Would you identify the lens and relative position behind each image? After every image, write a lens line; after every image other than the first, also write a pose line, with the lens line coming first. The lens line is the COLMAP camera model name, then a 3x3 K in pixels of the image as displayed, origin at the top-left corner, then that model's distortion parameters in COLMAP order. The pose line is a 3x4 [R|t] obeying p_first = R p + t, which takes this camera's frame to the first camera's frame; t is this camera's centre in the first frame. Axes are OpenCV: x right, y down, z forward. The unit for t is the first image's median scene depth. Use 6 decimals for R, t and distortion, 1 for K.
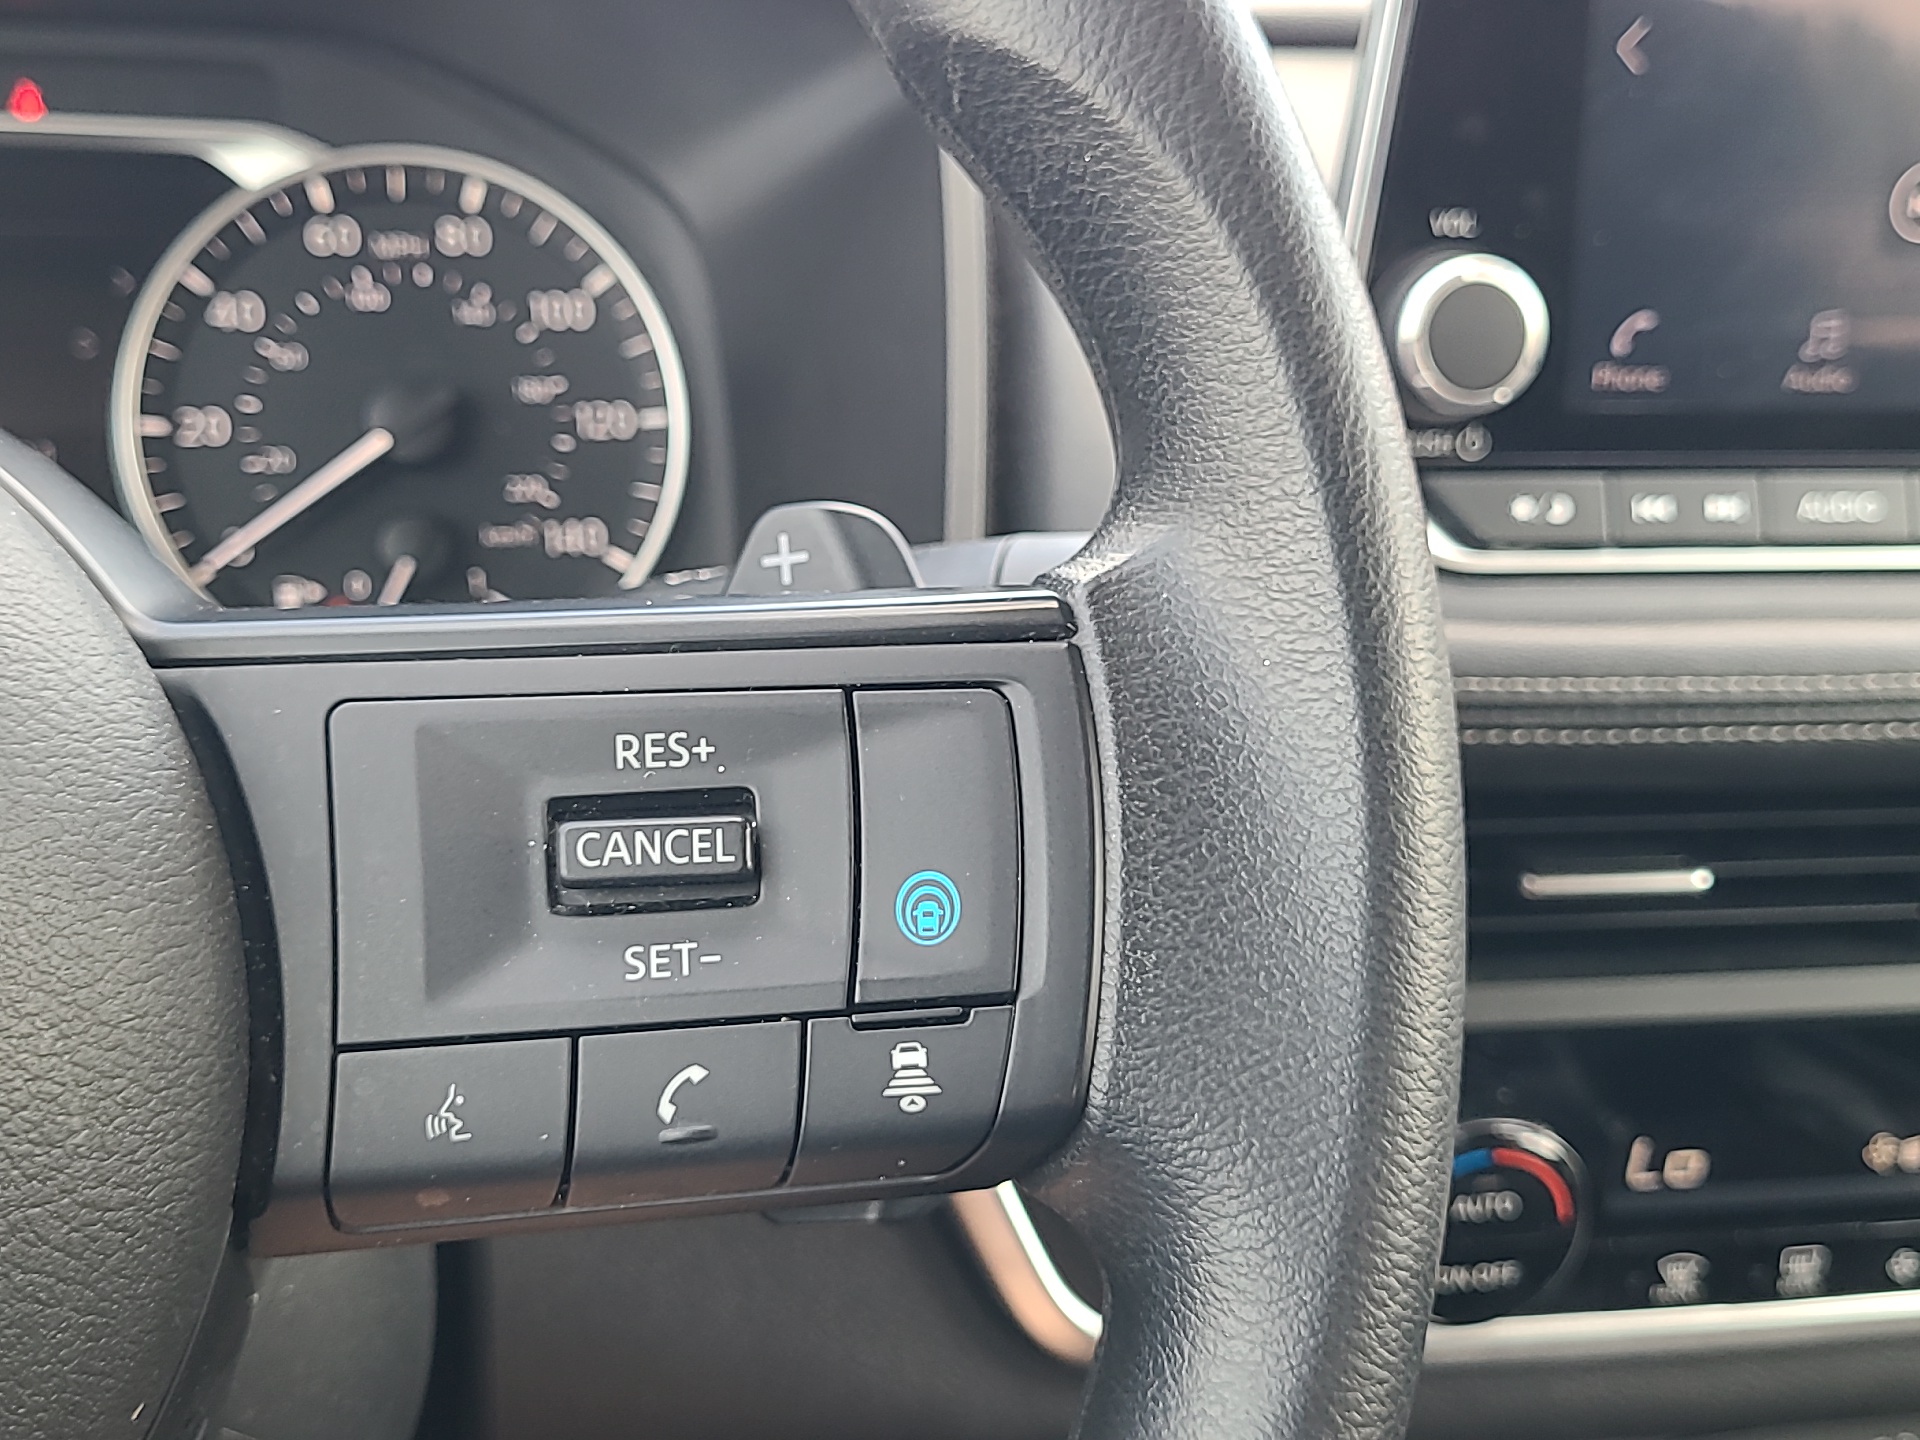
lens RADIAL K [[2461.0, 0, 960.0], [0, 2461.0, 720.0], [0, 0, 1]] dist [0.029345, -0.022937]
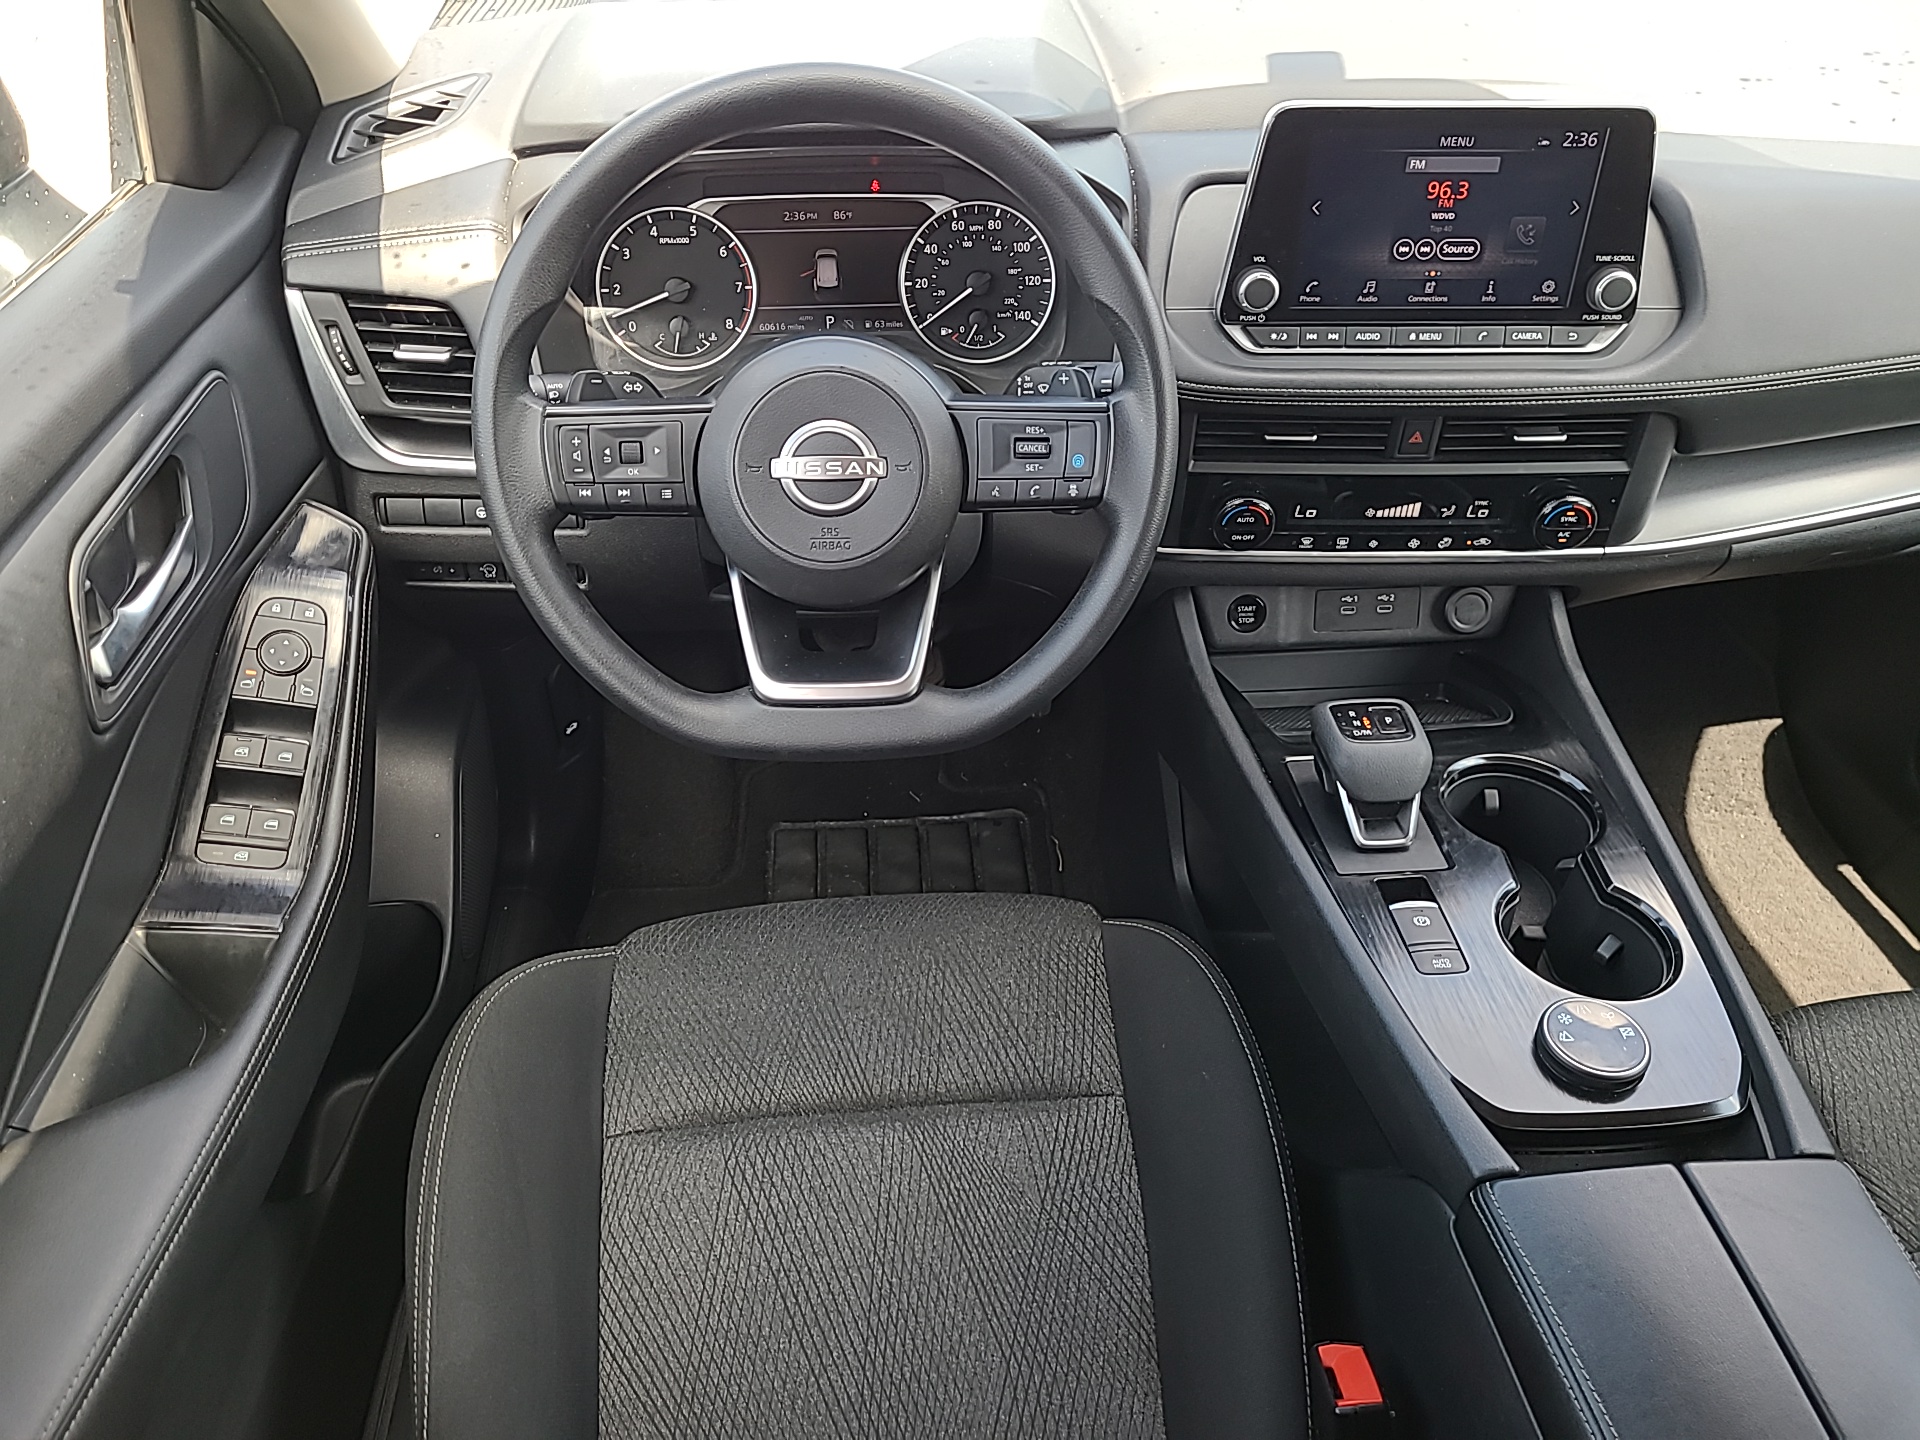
lens RADIAL K [[1503.9, 0, 937.6], [0, 1503.9, 715.7], [0, 0, 1]] dist [0.036396, 0.002109]
pose [[0.978431, 0.092329, -0.184790, 0.198681], [-0.025820, 0.942201, 0.334050, -0.284931], [0.204952, -0.322074, 0.924264, -1.352672]]
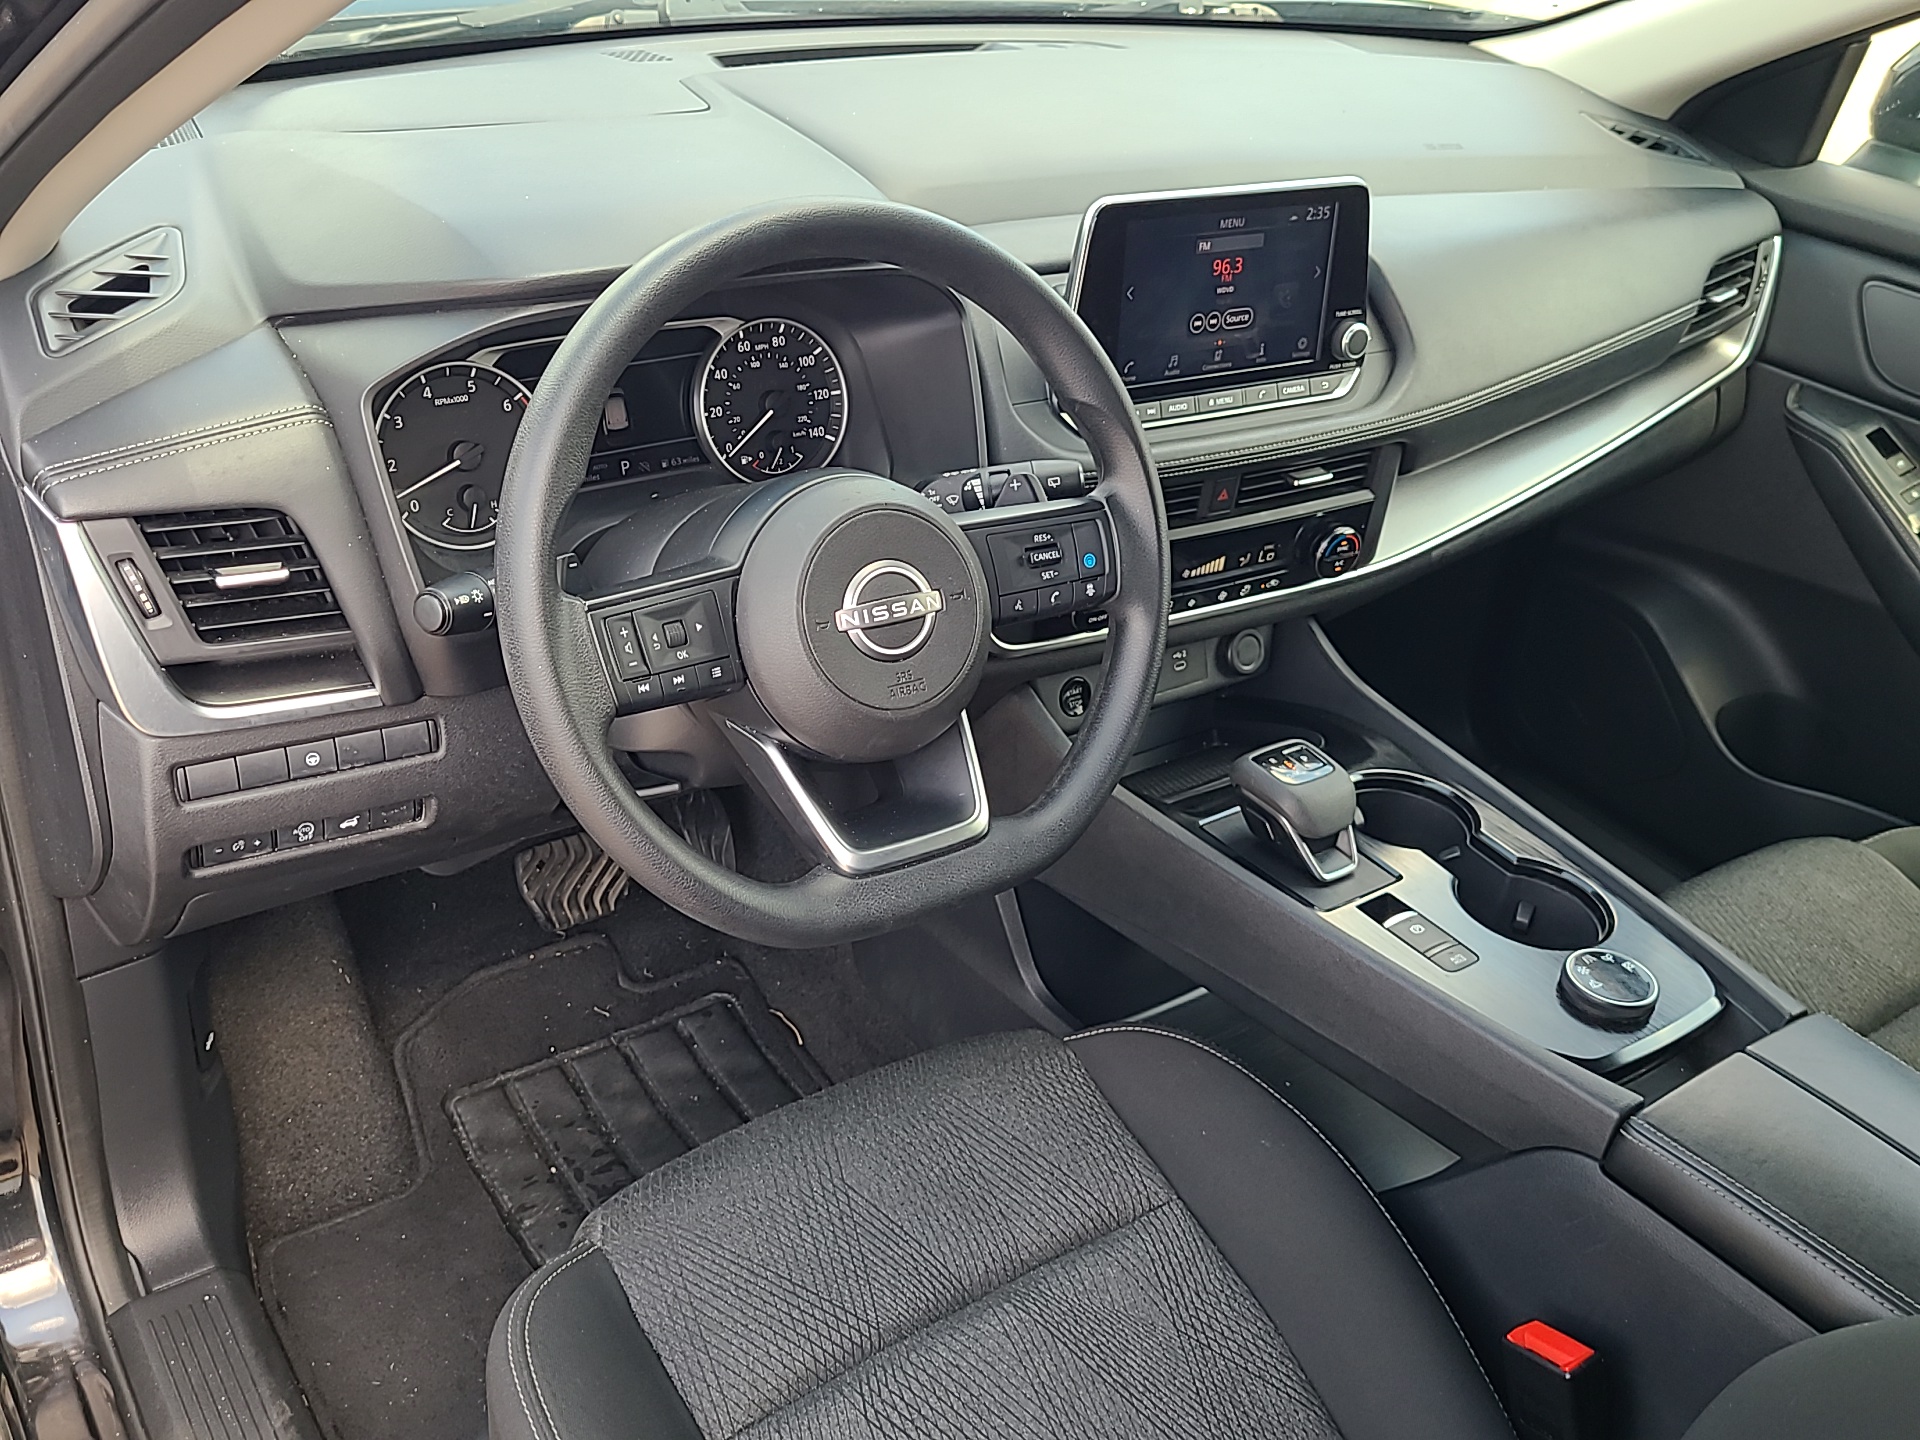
lens RADIAL K [[1857.8, 0, 912.6], [0, 1857.8, 721.8], [0, 0, 1]] dist [0.039611, -0.006190]
pose [[0.943385, -0.136150, 0.302469, -0.944326], [0.056417, 0.964452, 0.258166, -0.376789], [-0.326866, -0.226486, 0.917531, -1.570313]]
